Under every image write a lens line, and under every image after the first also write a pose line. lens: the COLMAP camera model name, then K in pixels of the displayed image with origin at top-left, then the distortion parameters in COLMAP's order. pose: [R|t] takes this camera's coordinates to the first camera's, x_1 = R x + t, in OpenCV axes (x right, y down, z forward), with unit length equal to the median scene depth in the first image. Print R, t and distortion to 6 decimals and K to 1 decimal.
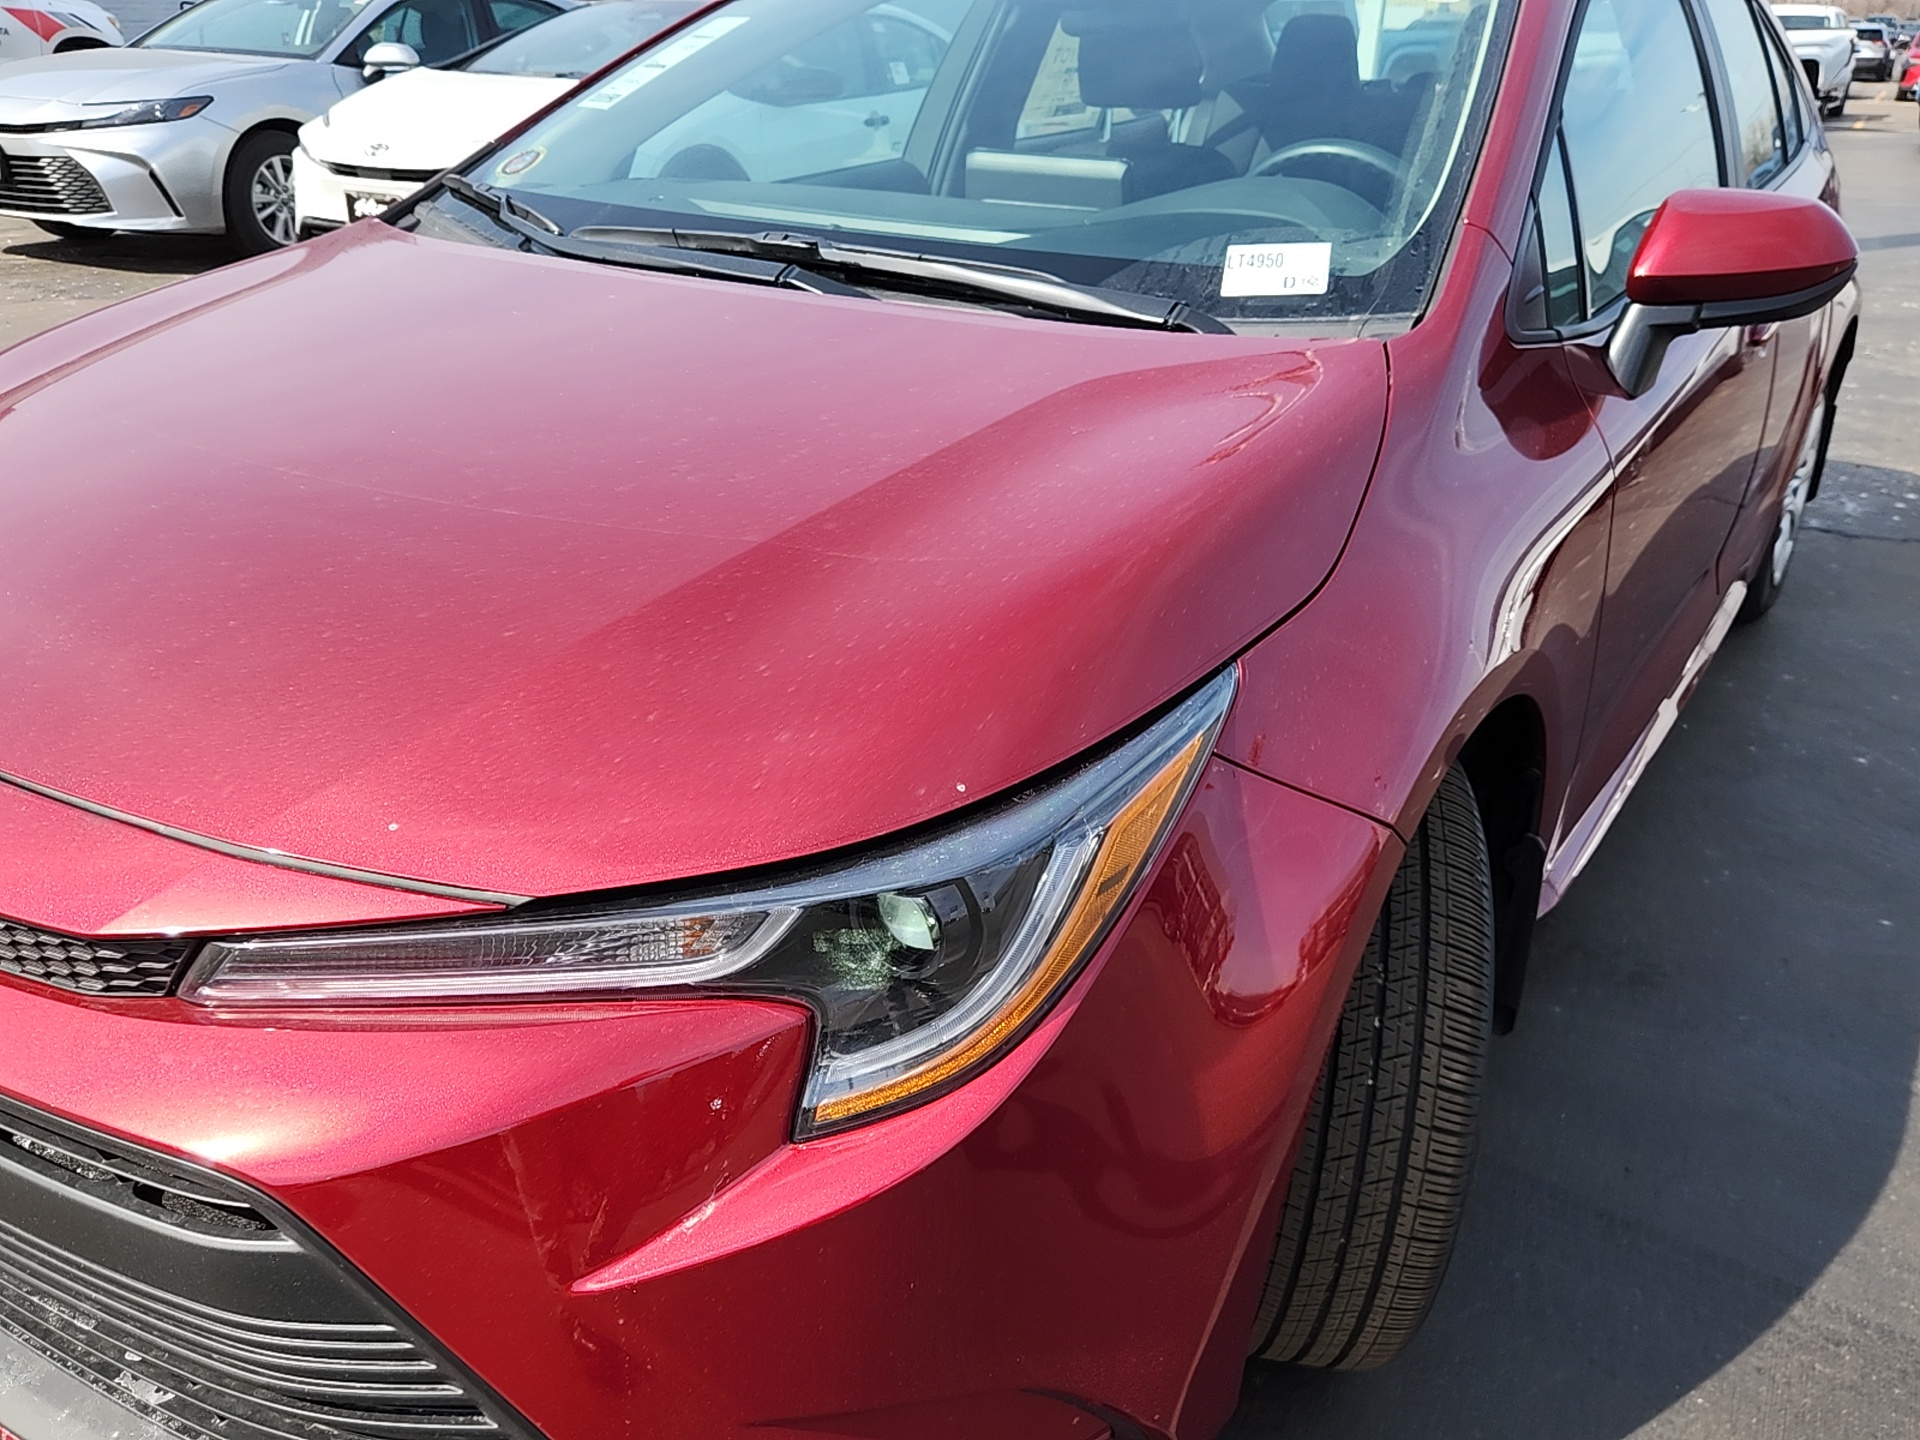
lens RADIAL K [[1572.1, 0, 986.4], [0, 1572.1, 740.5], [0, 0, 1]] dist [0.055345, -0.048013]
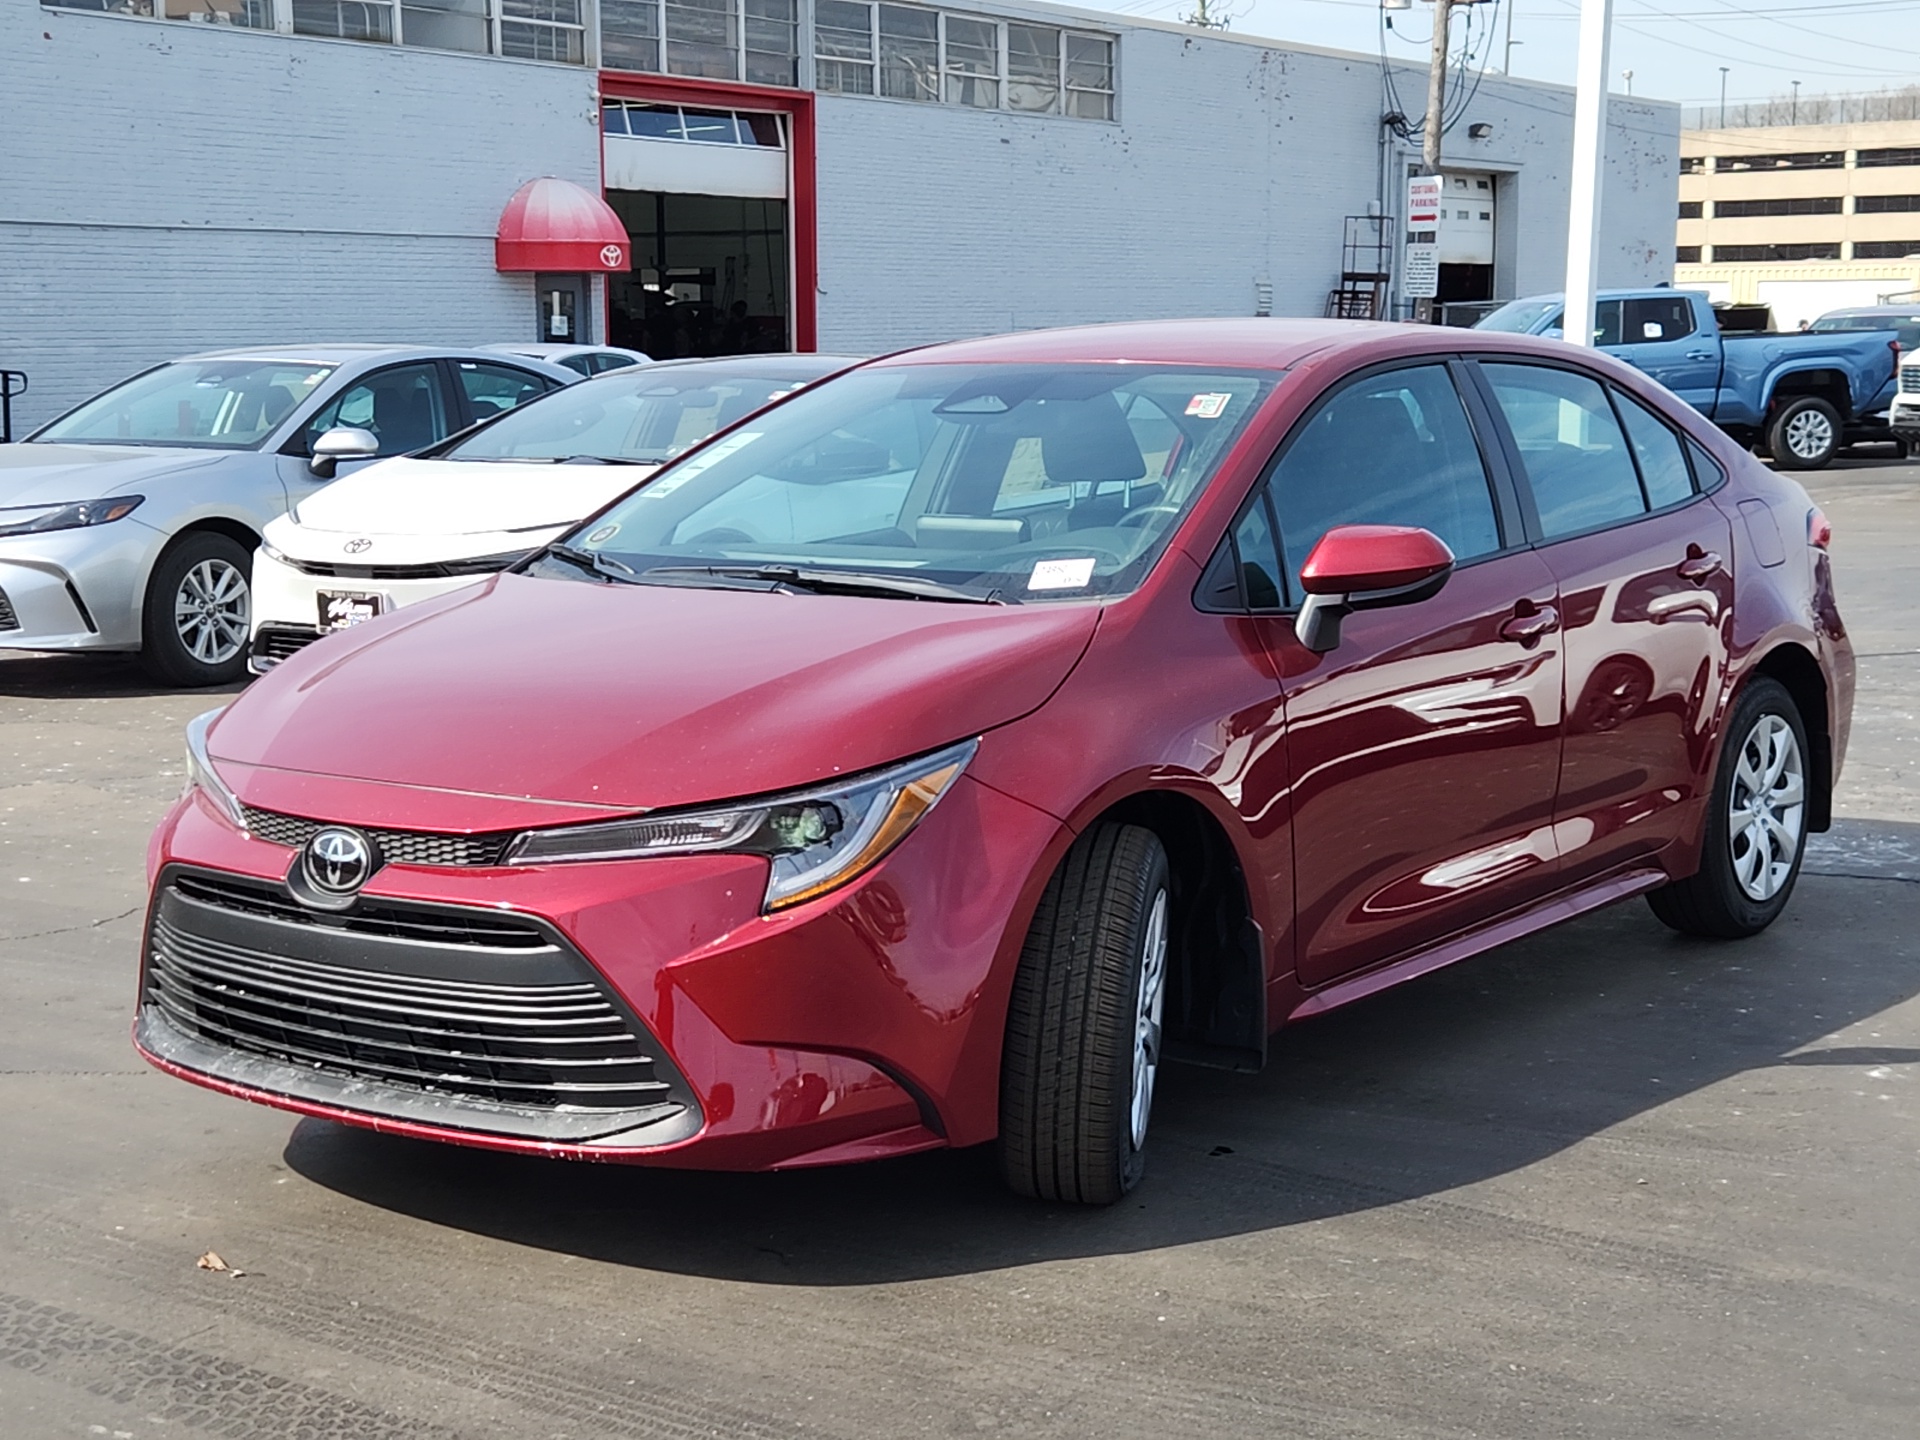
lens RADIAL K [[2913.8, 0, 960.0], [0, 2913.8, 720.0], [0, 0, 1]] dist [0.048610, -0.099918]
pose [[0.996359, -0.023161, -0.082056, 0.240527], [-0.001652, 0.956974, -0.290168, 0.558988], [0.085246, 0.289247, 0.953451, -1.431995]]
